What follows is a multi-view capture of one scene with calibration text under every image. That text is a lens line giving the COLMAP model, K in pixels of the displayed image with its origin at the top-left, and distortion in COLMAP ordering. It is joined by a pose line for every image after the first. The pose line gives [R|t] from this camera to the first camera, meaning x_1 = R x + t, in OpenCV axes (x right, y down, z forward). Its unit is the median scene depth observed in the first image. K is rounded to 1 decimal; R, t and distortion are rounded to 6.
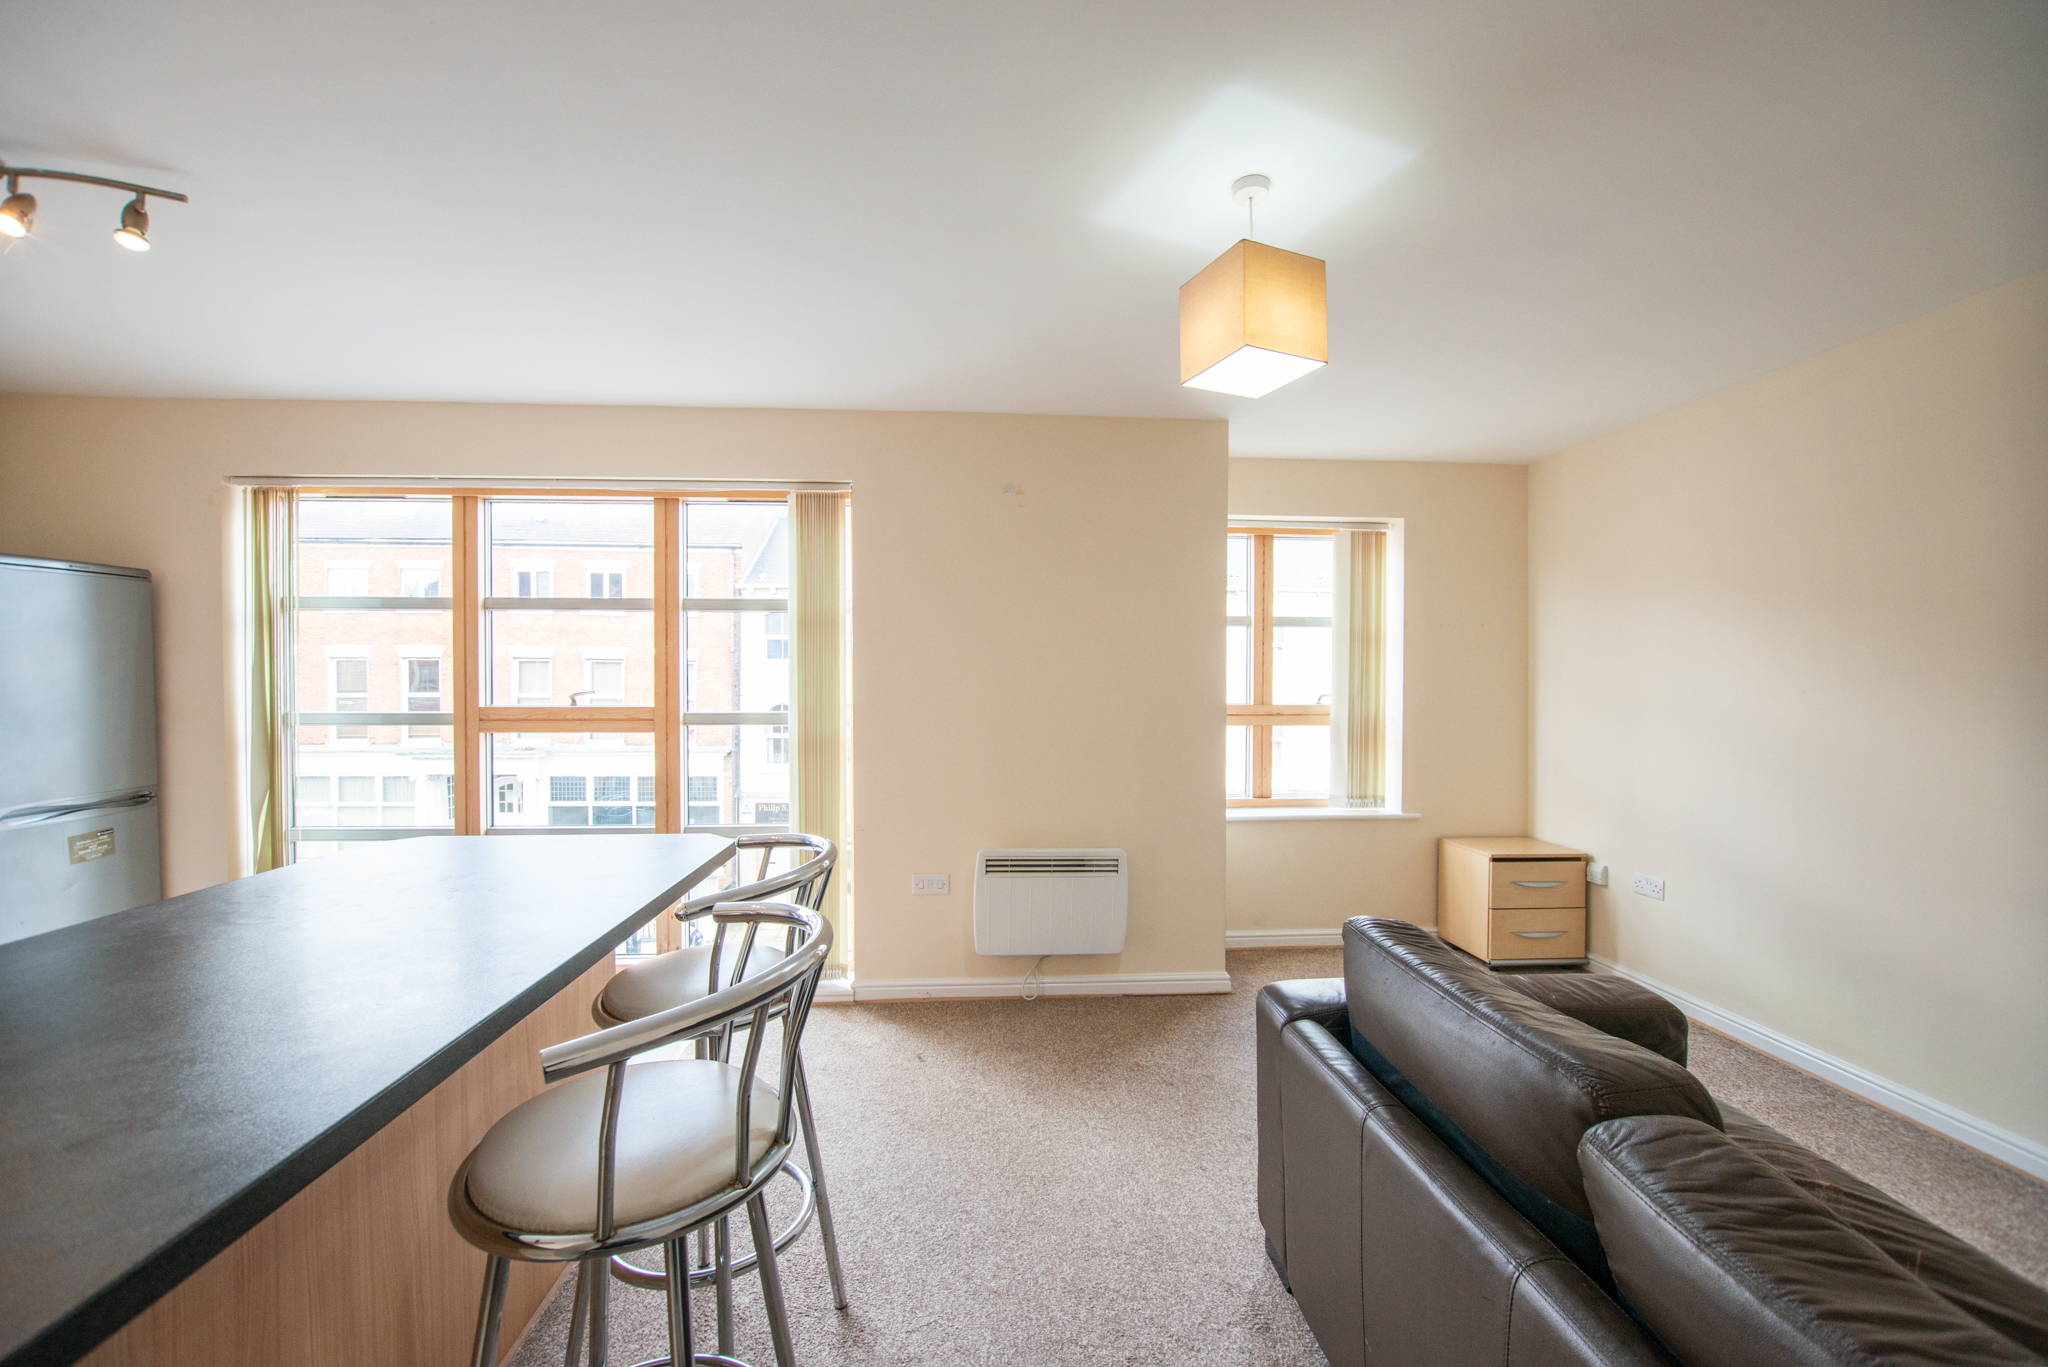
lens RADIAL K [[806.1, 0, 1024.0], [0, 806.1, 683.5], [0, 0, 1]] dist [-0.002676, 0.000053]
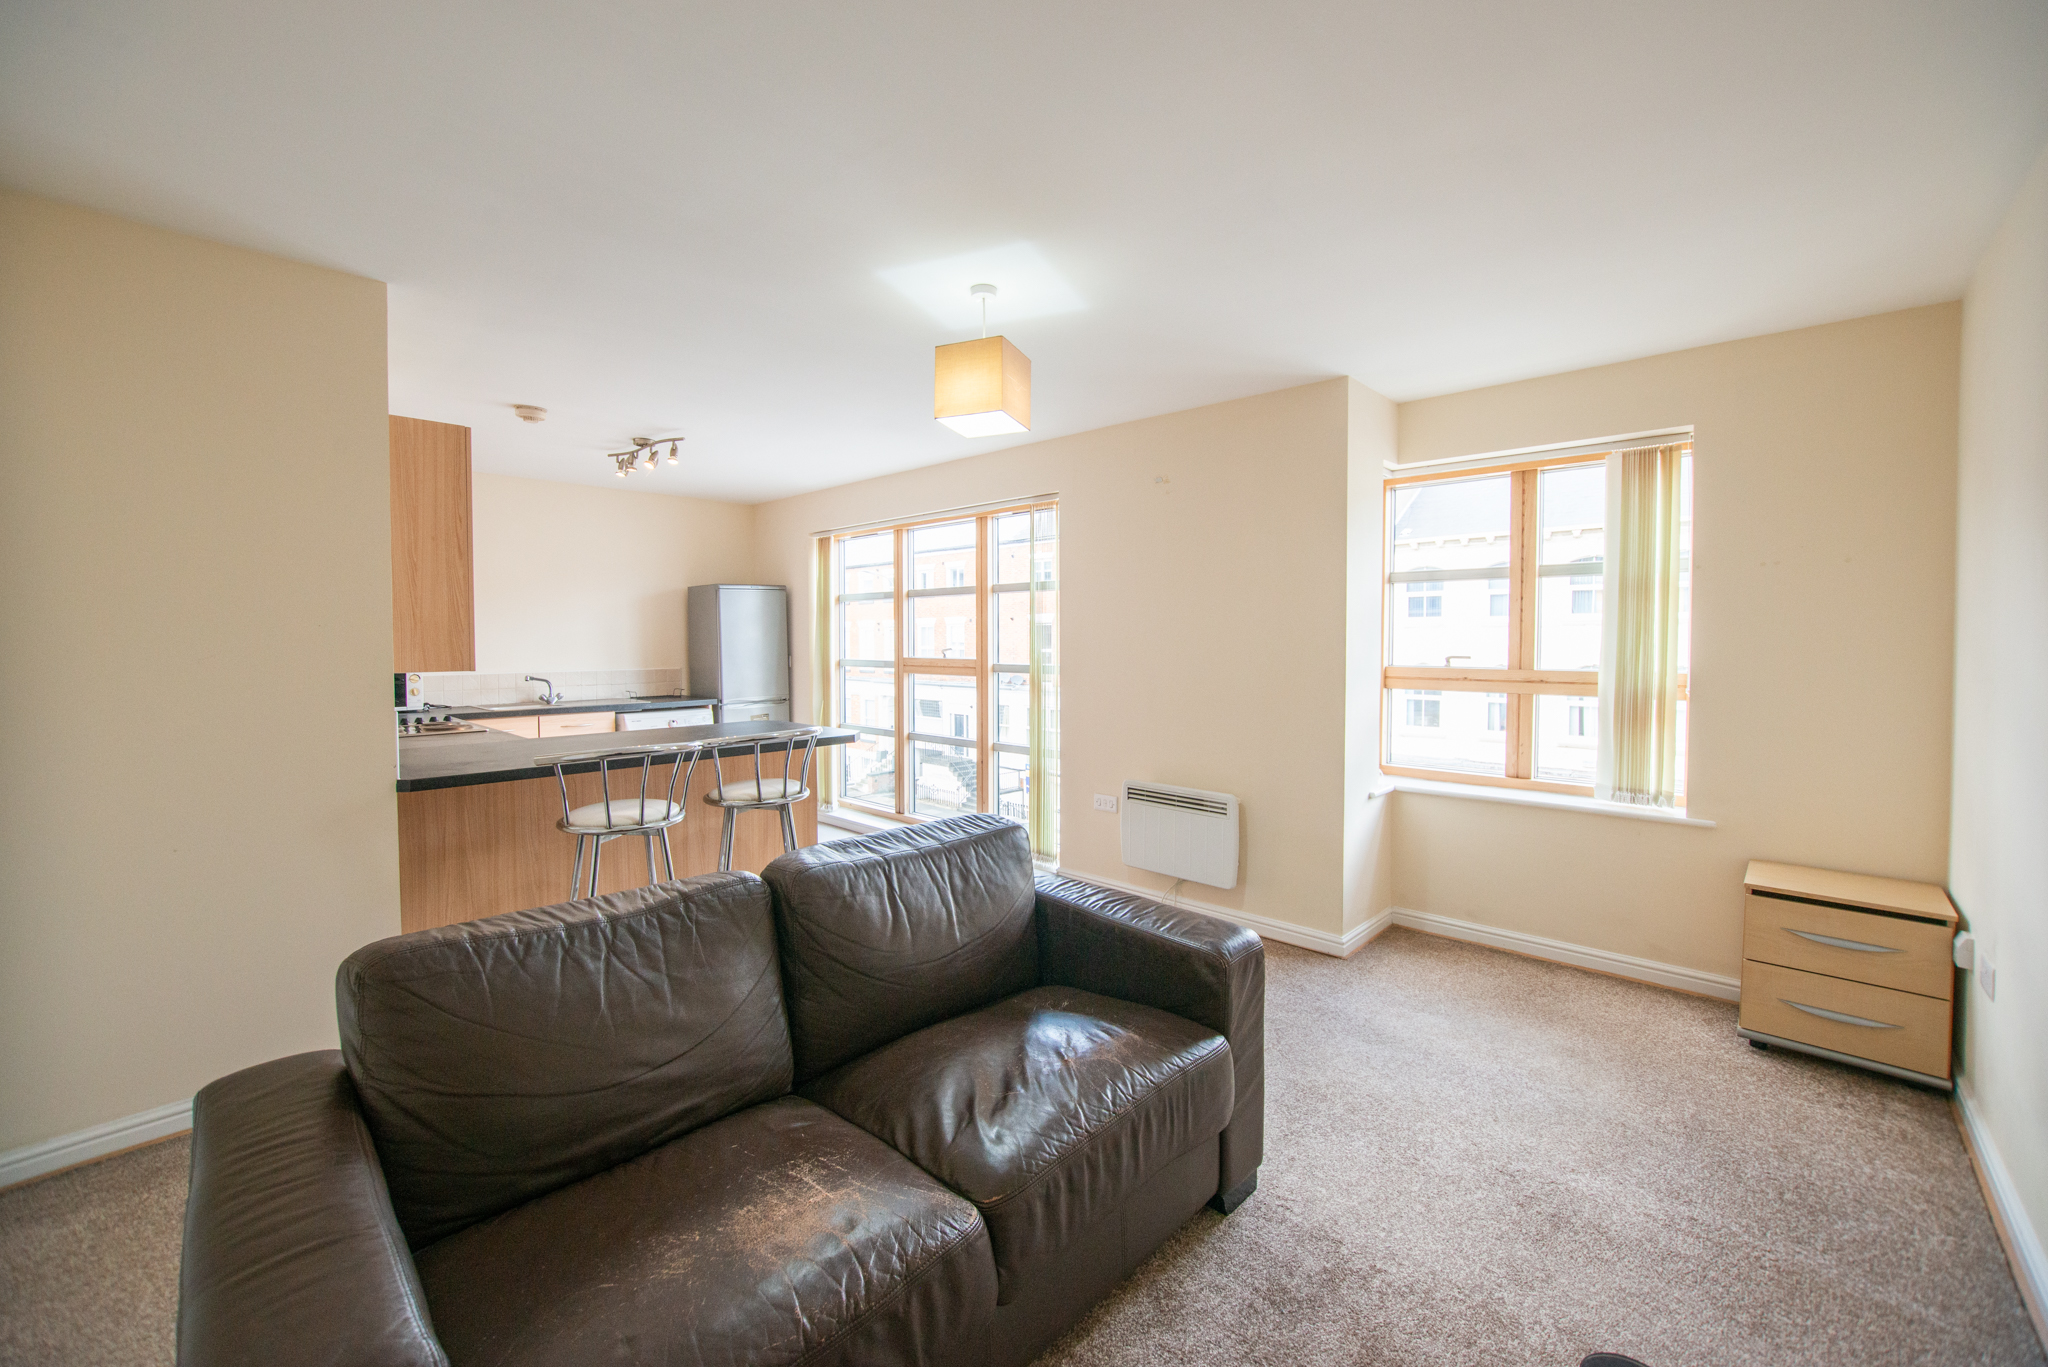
lens RADIAL K [[804.7, 0, 1019.8], [0, 804.7, 656.5], [0, 0, 1]] dist [0.001564, 0.000214]
pose [[0.690342, 0.013919, -0.723350, 0.666122], [-0.001902, 0.999846, 0.017424, -0.002227], [0.723481, -0.010652, 0.690262, 0.032681]]
